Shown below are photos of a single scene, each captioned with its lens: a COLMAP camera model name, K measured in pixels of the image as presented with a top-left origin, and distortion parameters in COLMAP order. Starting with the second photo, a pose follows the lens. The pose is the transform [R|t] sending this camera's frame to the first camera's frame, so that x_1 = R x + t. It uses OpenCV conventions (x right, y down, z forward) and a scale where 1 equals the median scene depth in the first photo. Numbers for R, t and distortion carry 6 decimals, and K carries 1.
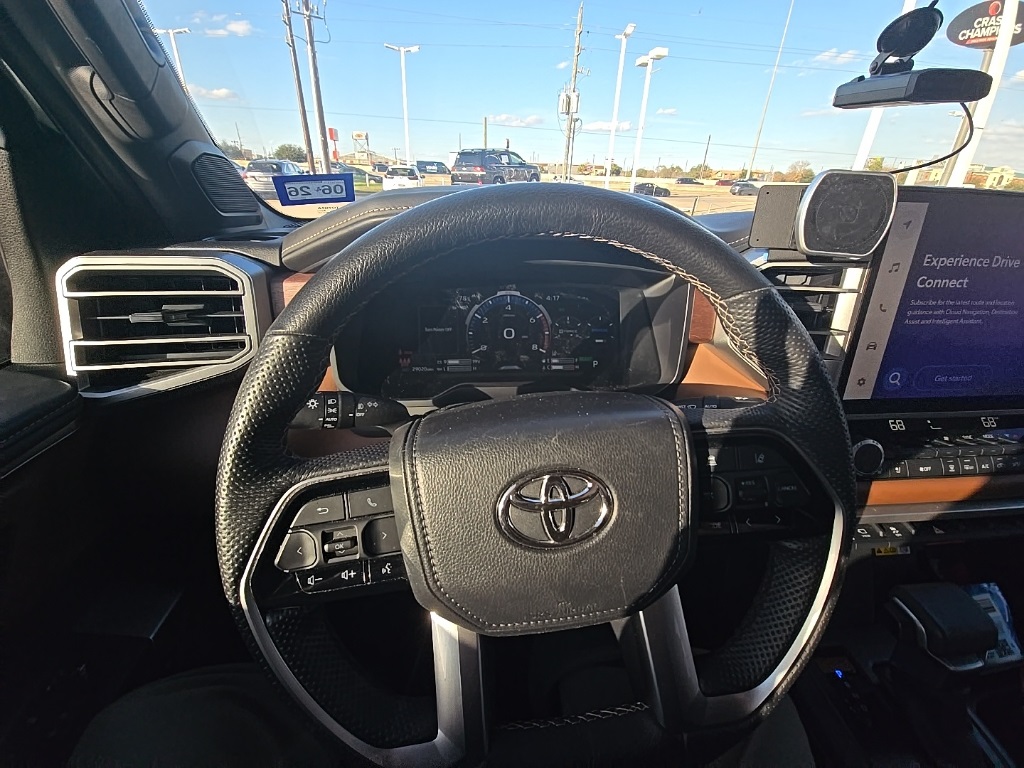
lens RADIAL K [[414.2, 0, 513.7], [0, 414.2, 379.7], [0, 0, 1]] dist [0.028327, -0.021537]
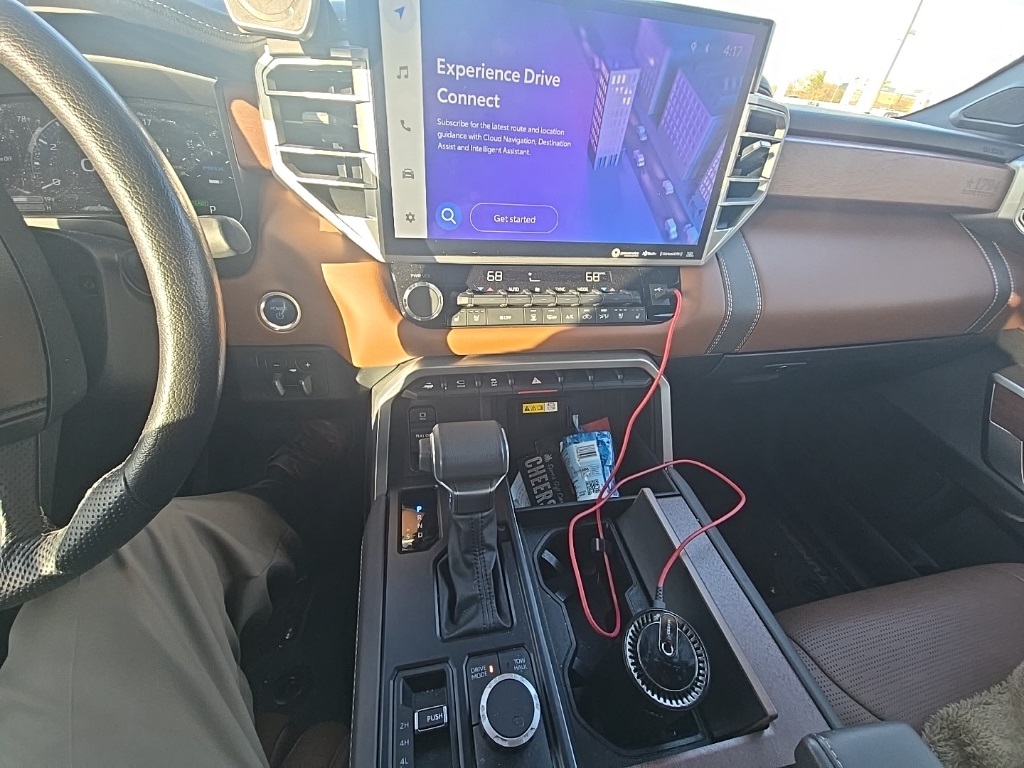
lens RADIAL K [[414.2, 0, 513.7], [0, 414.2, 379.7], [0, 0, 1]] dist [0.028327, -0.021537]
pose [[0.989692, -0.010908, 0.142796, 0.963914], [-0.015632, 0.982910, 0.183421, 0.198784], [-0.142356, -0.183762, 0.972608, -0.020701]]
